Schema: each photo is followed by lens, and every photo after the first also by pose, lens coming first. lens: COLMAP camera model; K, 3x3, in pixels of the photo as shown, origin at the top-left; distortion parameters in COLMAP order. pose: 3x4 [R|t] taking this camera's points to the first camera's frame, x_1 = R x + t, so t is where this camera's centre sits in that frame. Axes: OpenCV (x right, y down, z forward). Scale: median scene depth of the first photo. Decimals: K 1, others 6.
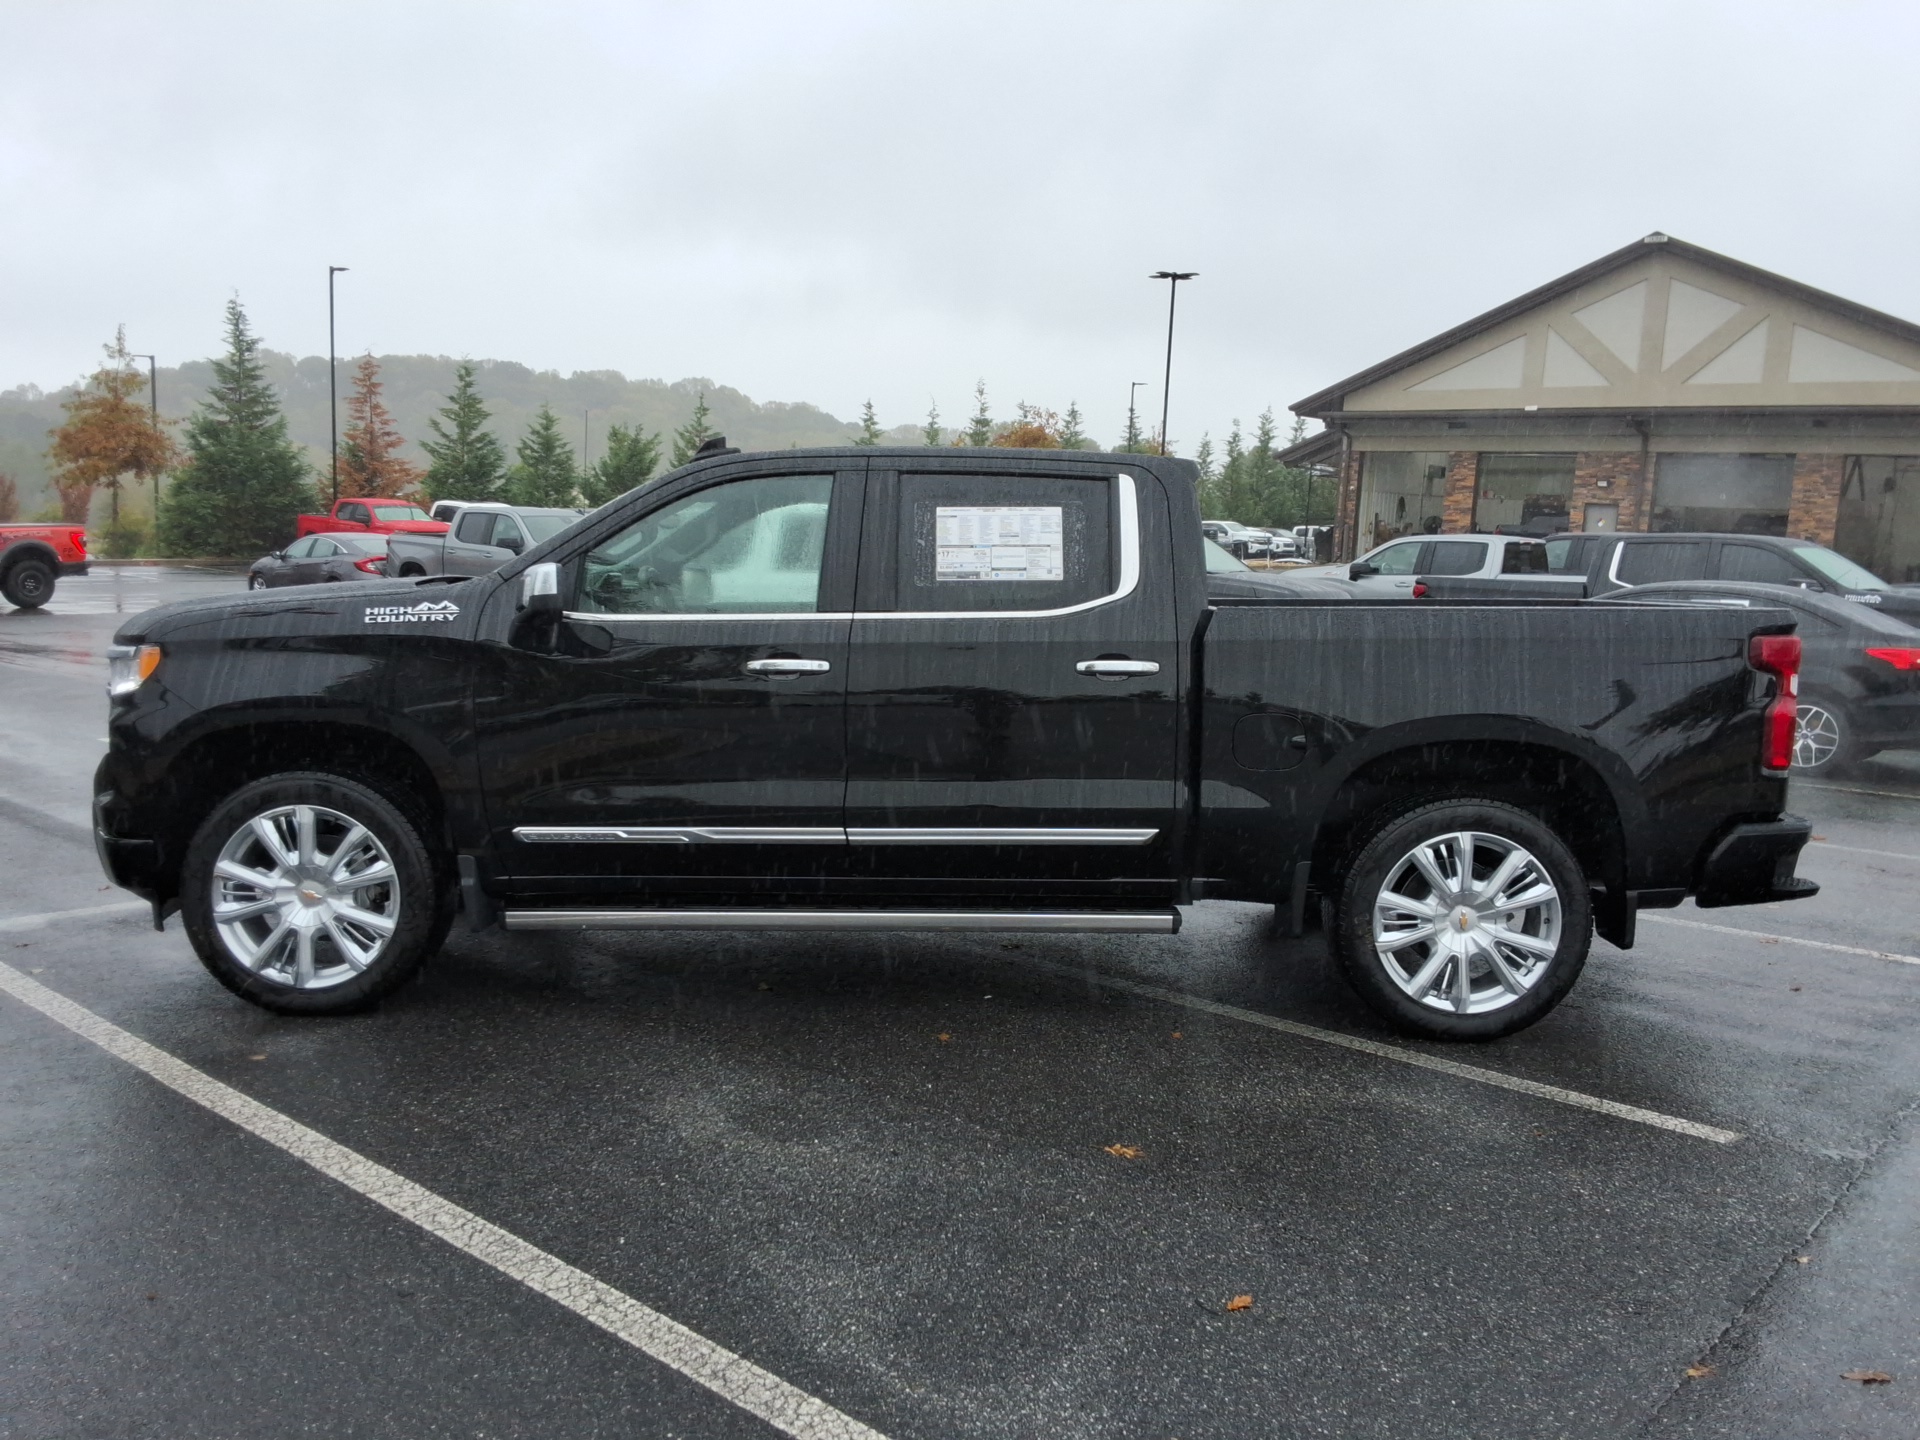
lens RADIAL K [[1531.1, 0, 967.4], [0, 1531.1, 710.4], [0, 0, 1]] dist [0.124069, -0.183866]
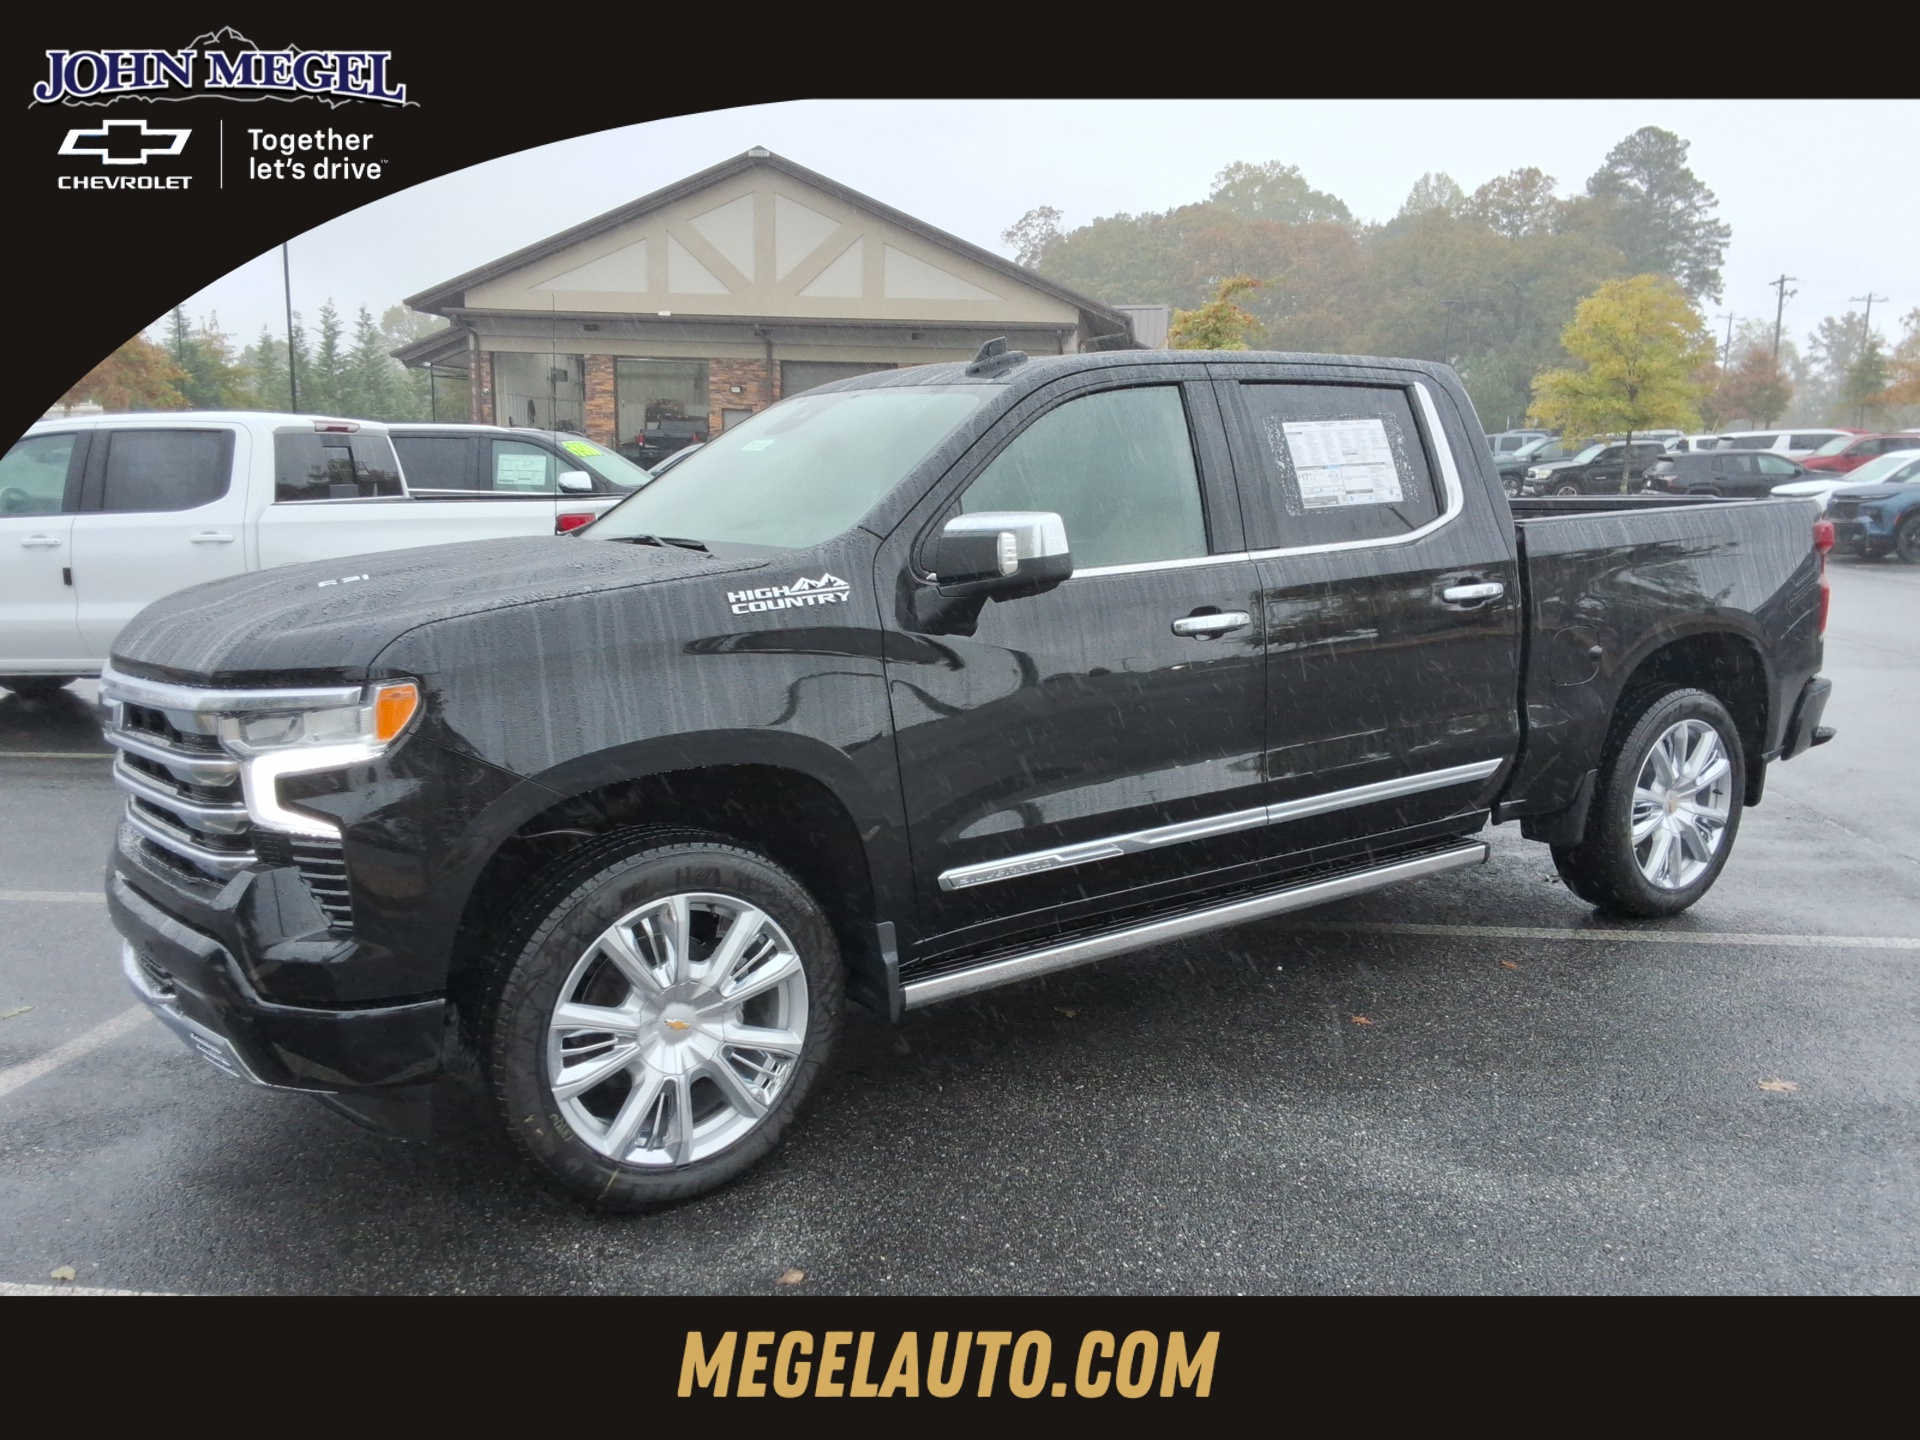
lens RADIAL K [[1531.1, 0, 960.6], [0, 1531.1, 727.2], [0, 0, 1]] dist [0.124069, -0.183866]
pose [[0.818215, -0.125120, 0.561132, -0.667844], [0.084839, 0.991623, 0.097401, -0.062382], [-0.568618, -0.032089, 0.821976, 0.383389]]
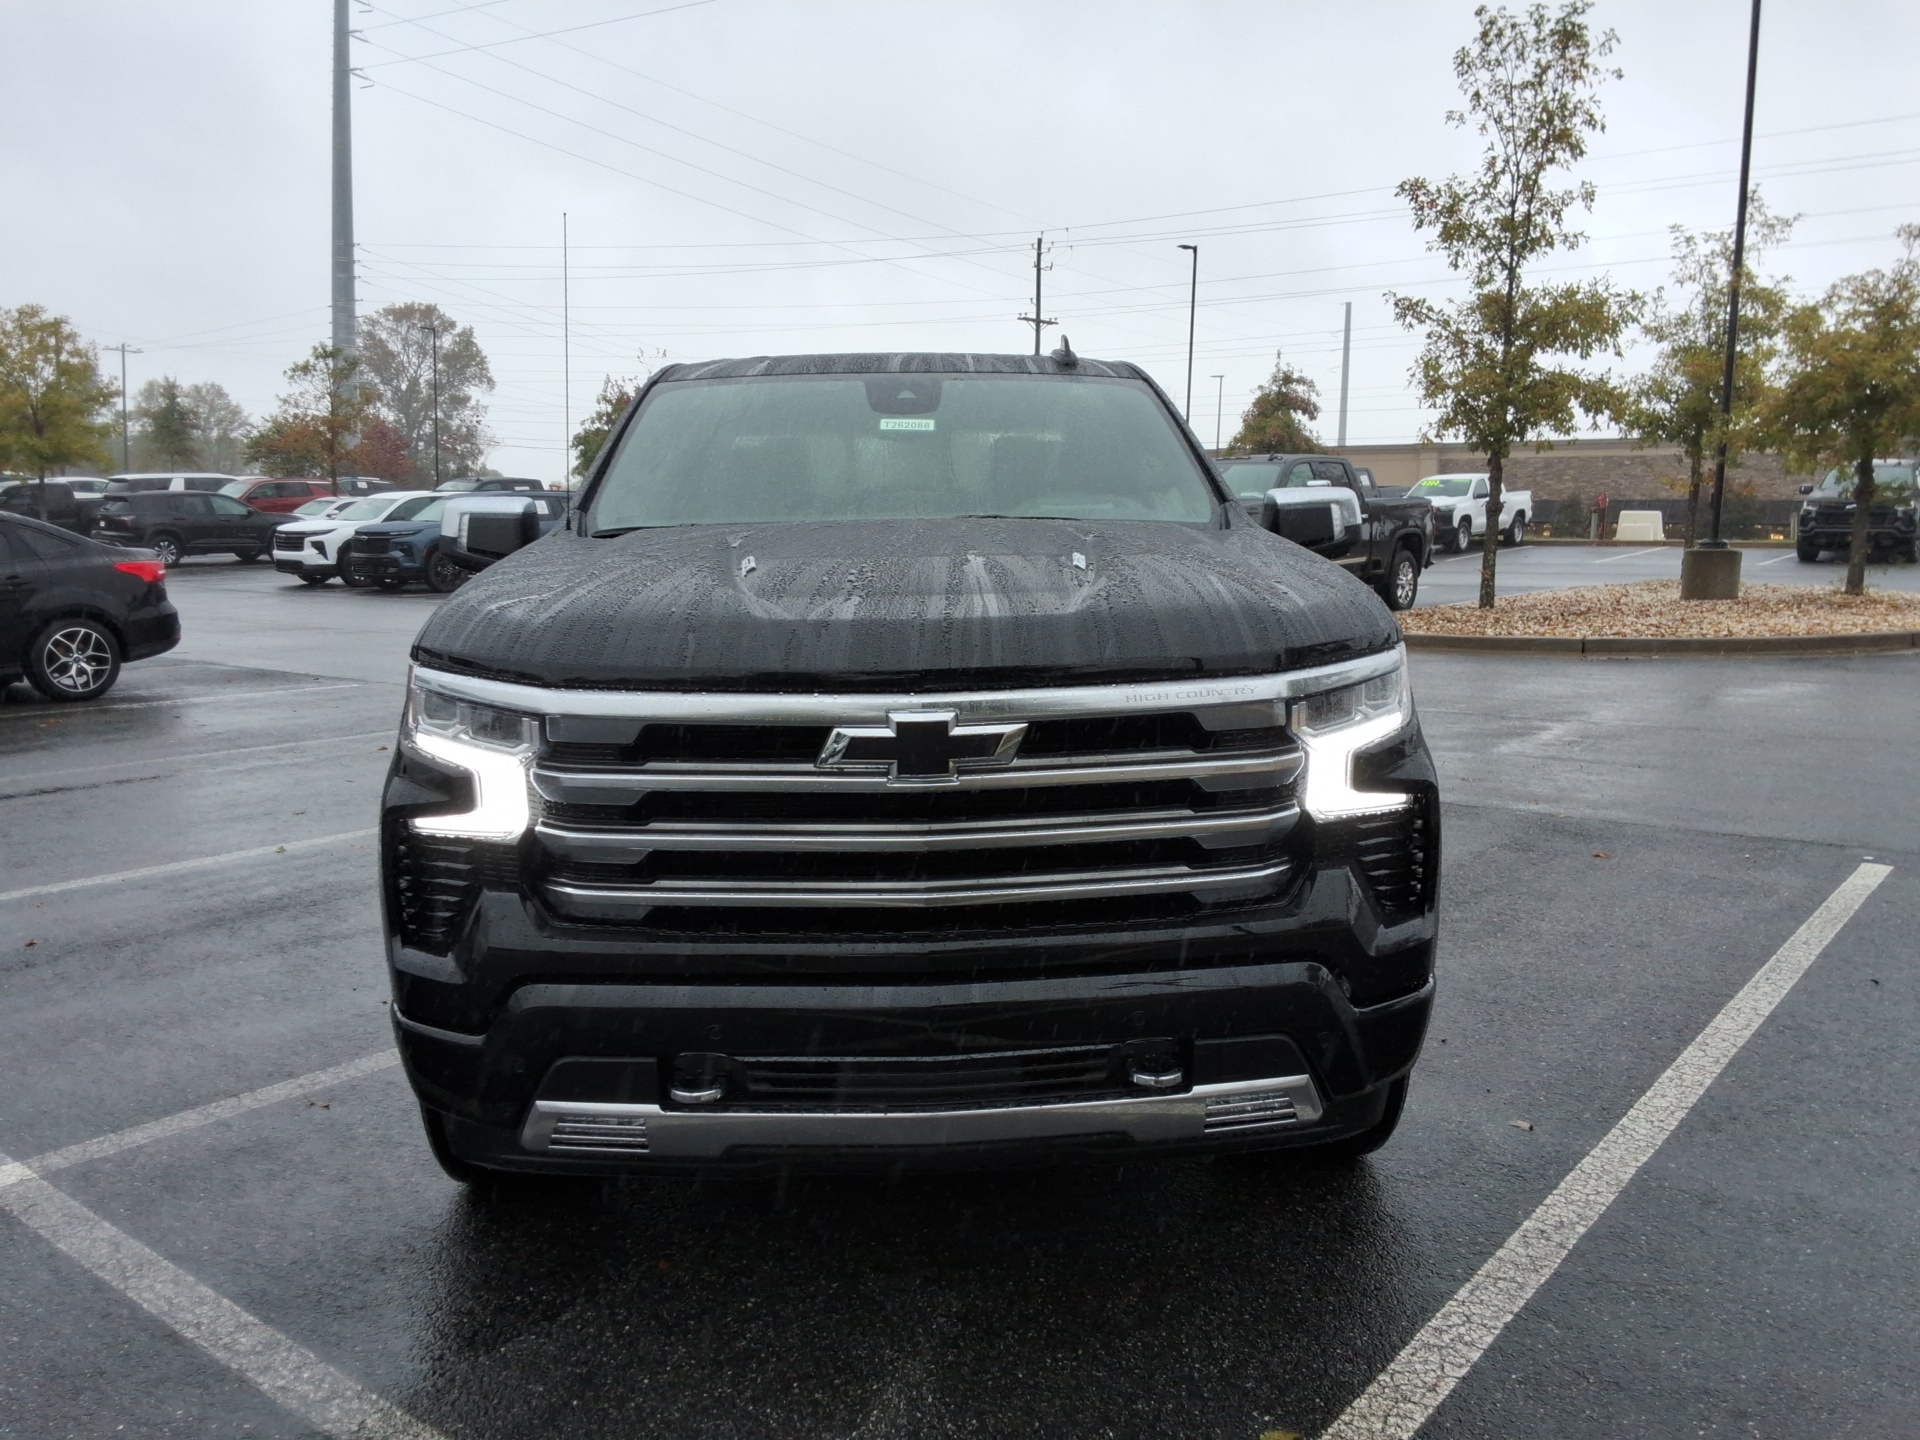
lens RADIAL K [[1531.1, 0, 970.8], [0, 1531.1, 734.8], [0, 0, 1]] dist [0.124069, -0.183866]
pose [[-0.056859, -0.169643, 0.983864, -1.063108], [0.099784, 0.979558, 0.174667, -0.121529], [-0.993383, 0.108105, -0.038769, 1.160864]]
